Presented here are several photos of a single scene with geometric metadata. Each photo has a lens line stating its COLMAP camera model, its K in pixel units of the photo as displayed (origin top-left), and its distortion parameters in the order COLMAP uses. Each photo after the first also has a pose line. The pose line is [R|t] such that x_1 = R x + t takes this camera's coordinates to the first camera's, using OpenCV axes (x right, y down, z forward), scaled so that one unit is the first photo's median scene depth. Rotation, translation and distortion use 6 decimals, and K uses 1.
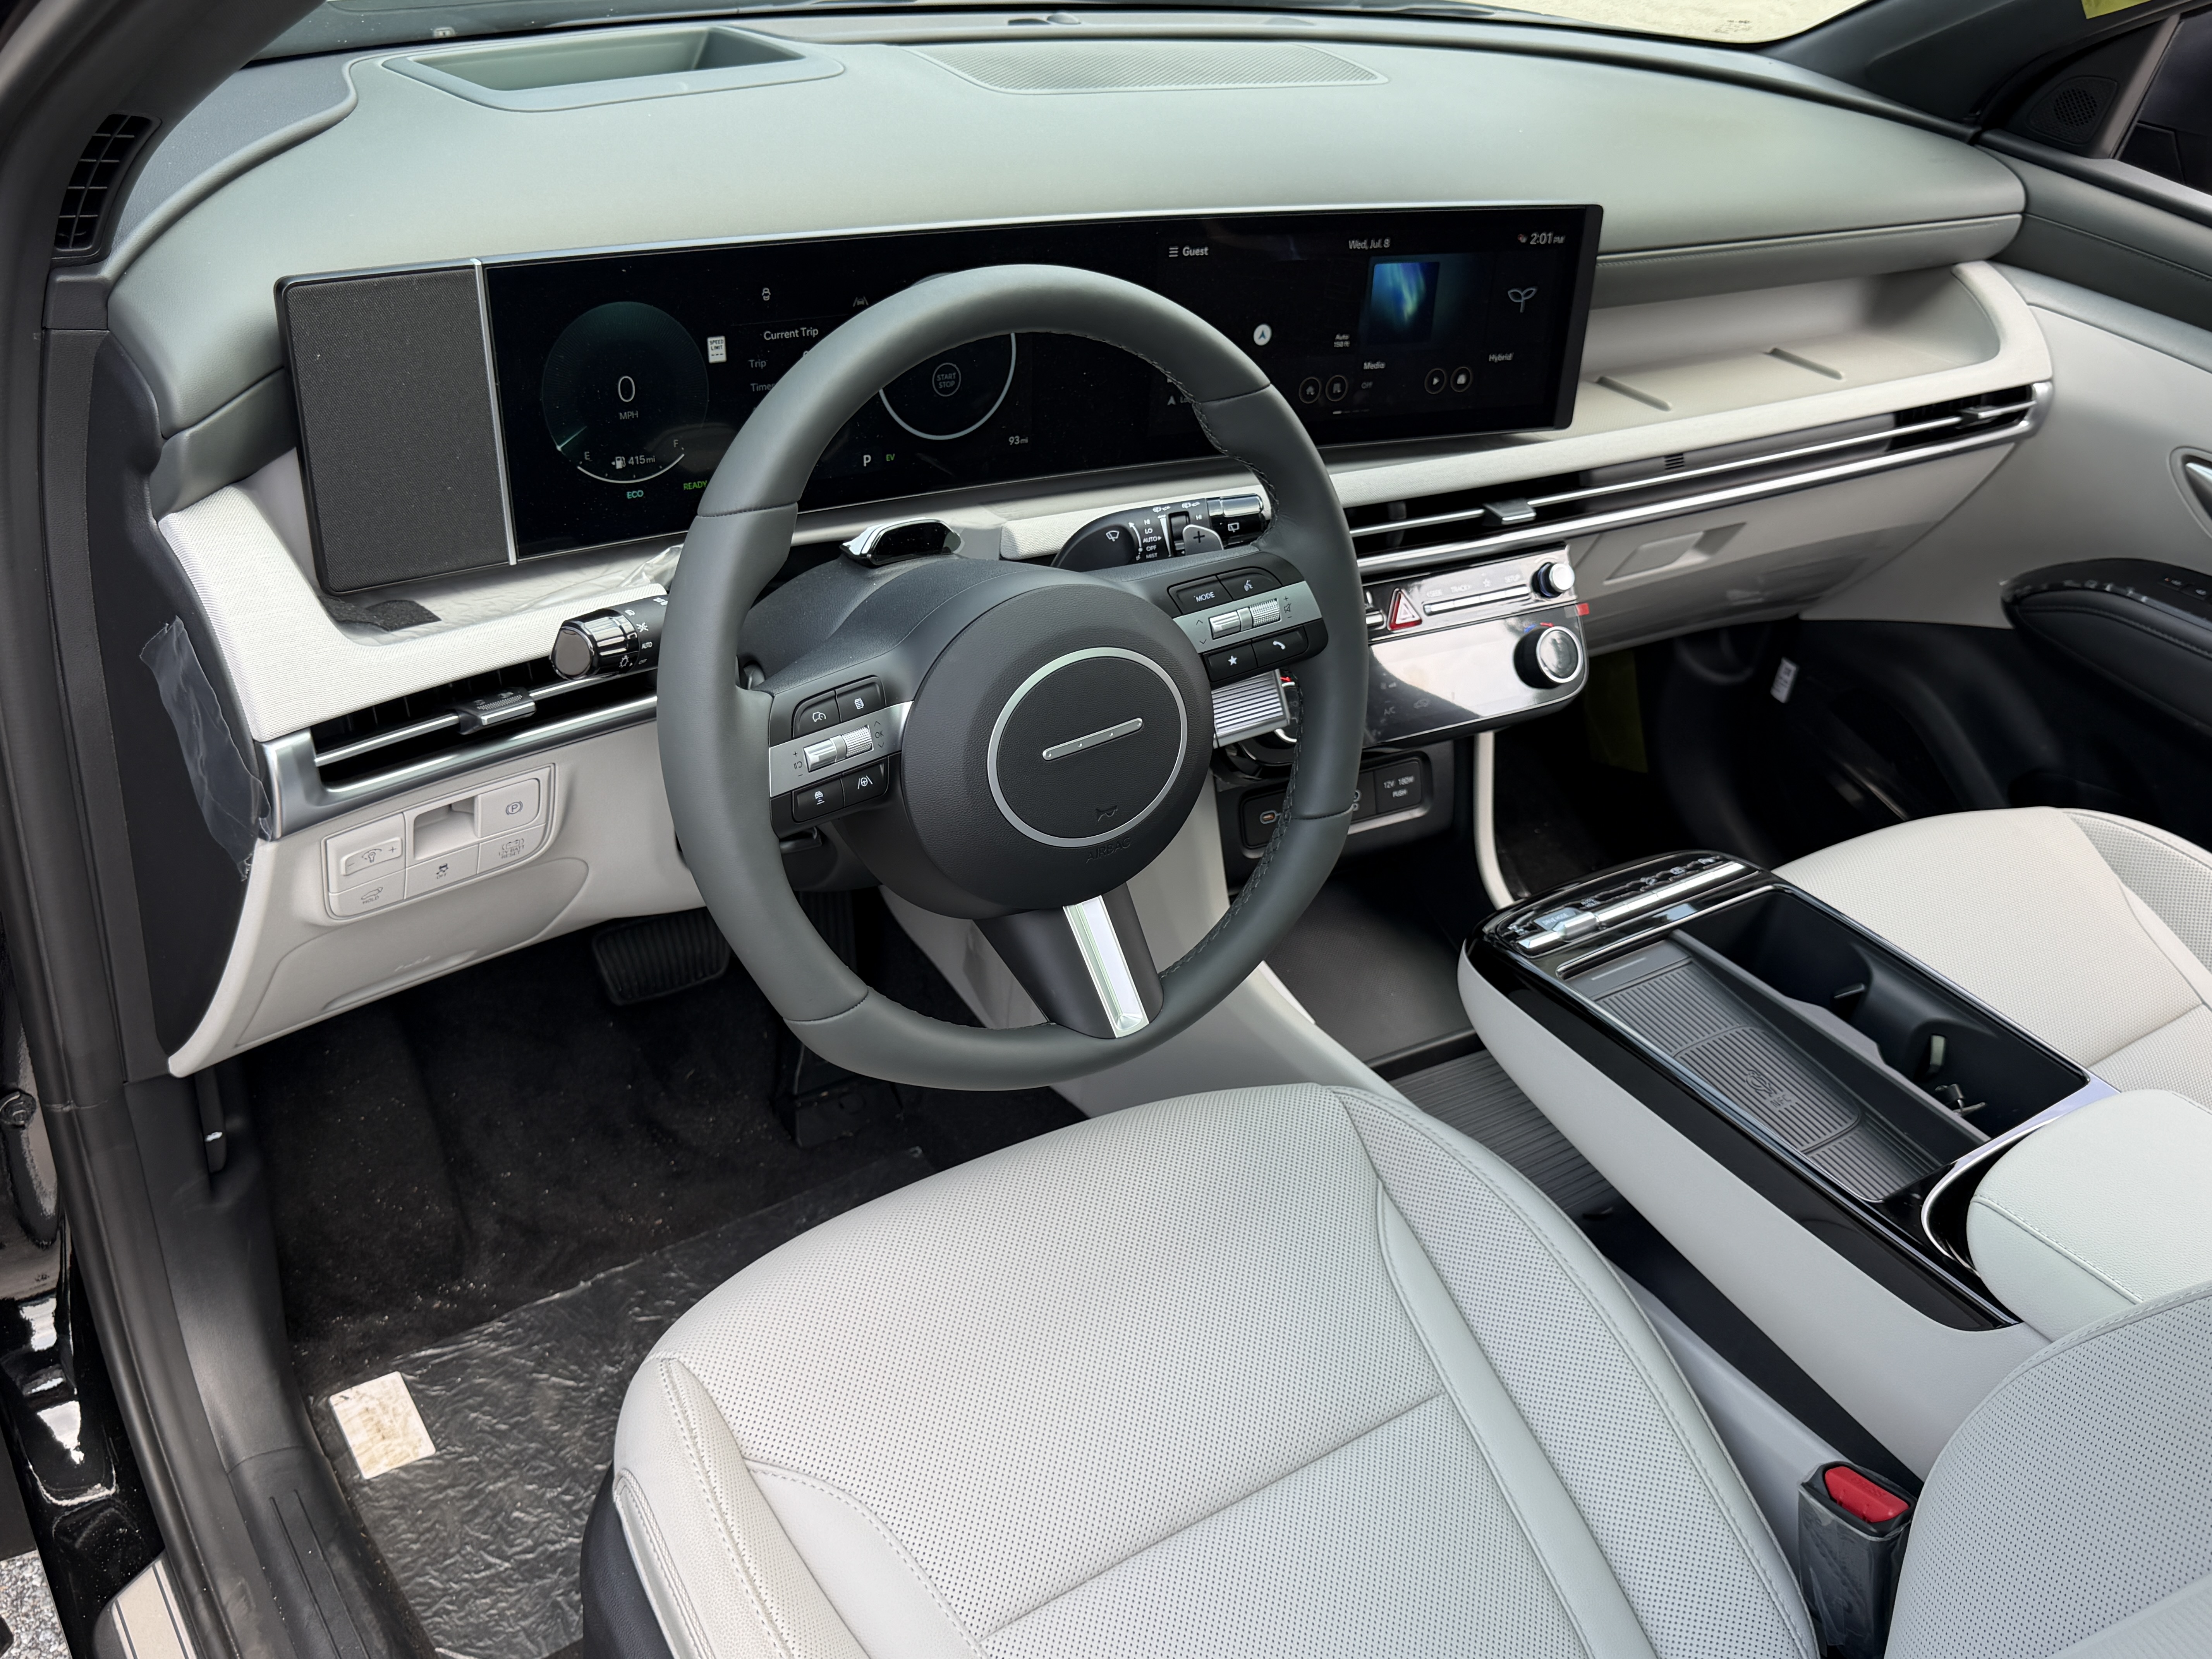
lens RADIAL K [[1947.5, 0, 1083.3], [0, 1947.5, 858.4], [0, 0, 1]] dist [0.088102, -0.100205]
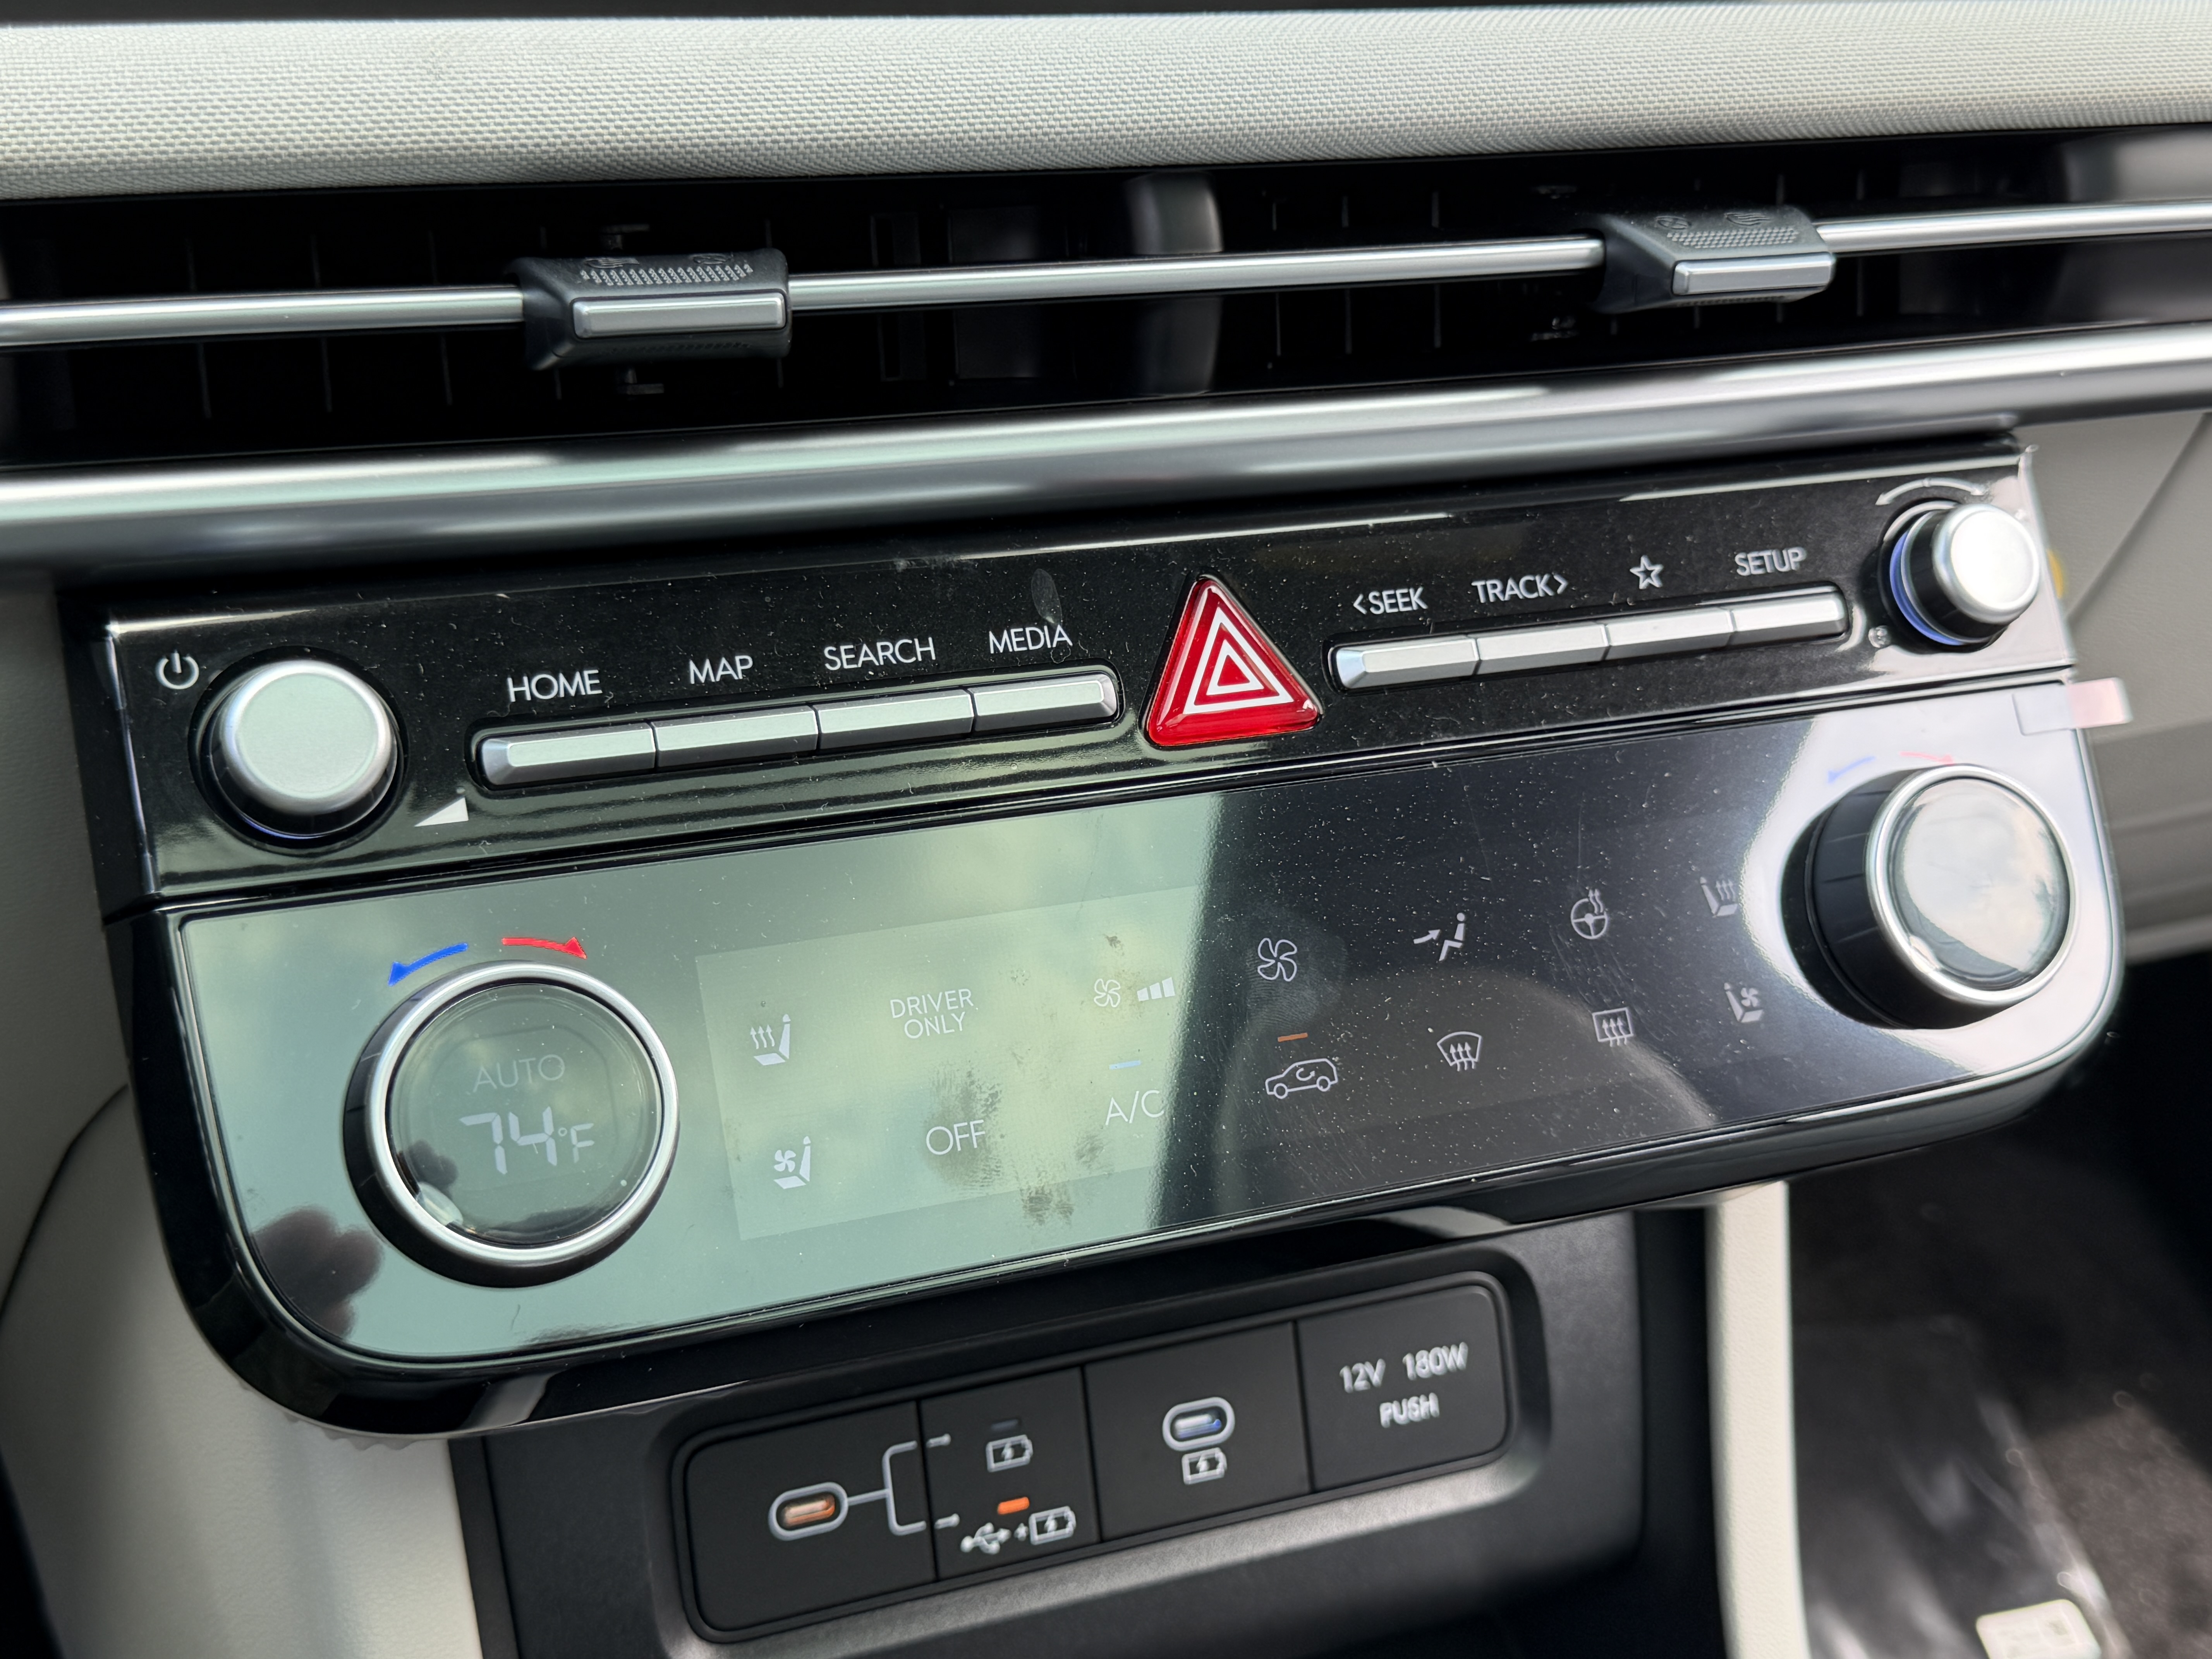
lens RADIAL K [[2665.0, 0, 1122.1], [0, 2665.0, 829.9], [0, 0, 1]] dist [0.088059, 0.000000]
pose [[0.985277, 0.010190, -0.170663, 0.207397], [-0.036355, 0.987880, -0.150902, -0.061468], [0.167057, 0.154884, 0.973706, 0.706665]]
